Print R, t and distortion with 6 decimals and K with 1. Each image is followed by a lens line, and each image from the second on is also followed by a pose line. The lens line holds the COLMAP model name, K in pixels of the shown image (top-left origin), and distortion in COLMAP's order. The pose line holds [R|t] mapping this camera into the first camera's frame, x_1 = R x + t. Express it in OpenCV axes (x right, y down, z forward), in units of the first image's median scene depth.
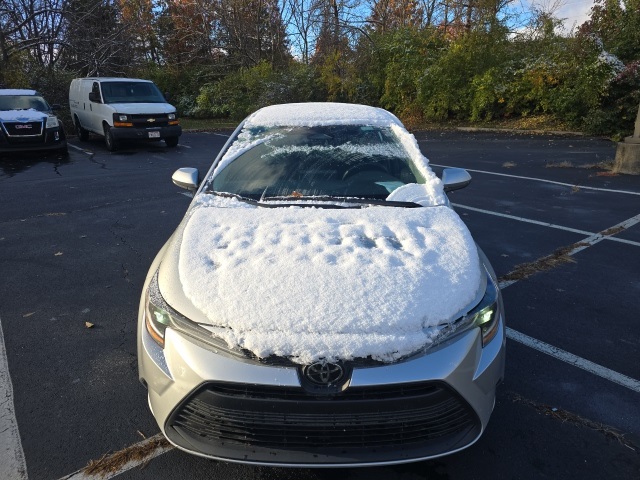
lens RADIAL K [[431.4, 0, 321.9], [0, 431.4, 222.1], [0, 0, 1]] dist [0.055903, -0.051107]
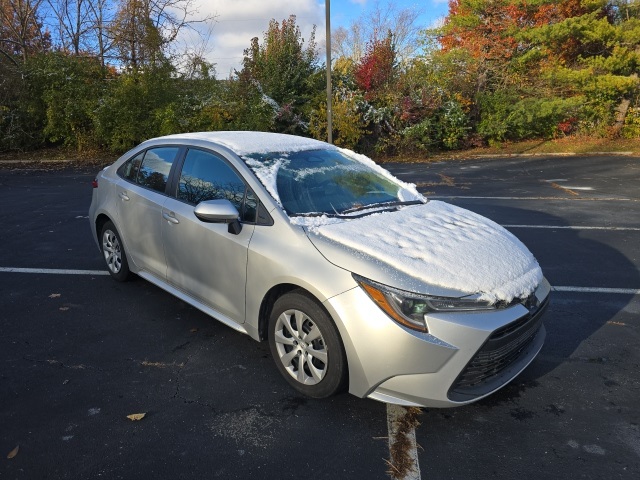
lens RADIAL K [[431.4, 0, 321.9], [0, 431.4, 222.1], [0, 0, 1]] dist [0.055903, -0.051107]
pose [[0.703218, -0.148895, 0.695209, -0.161208], [0.198219, 0.980113, 0.009411, -0.008571], [-0.682784, 0.131186, 0.718746, 0.037545]]
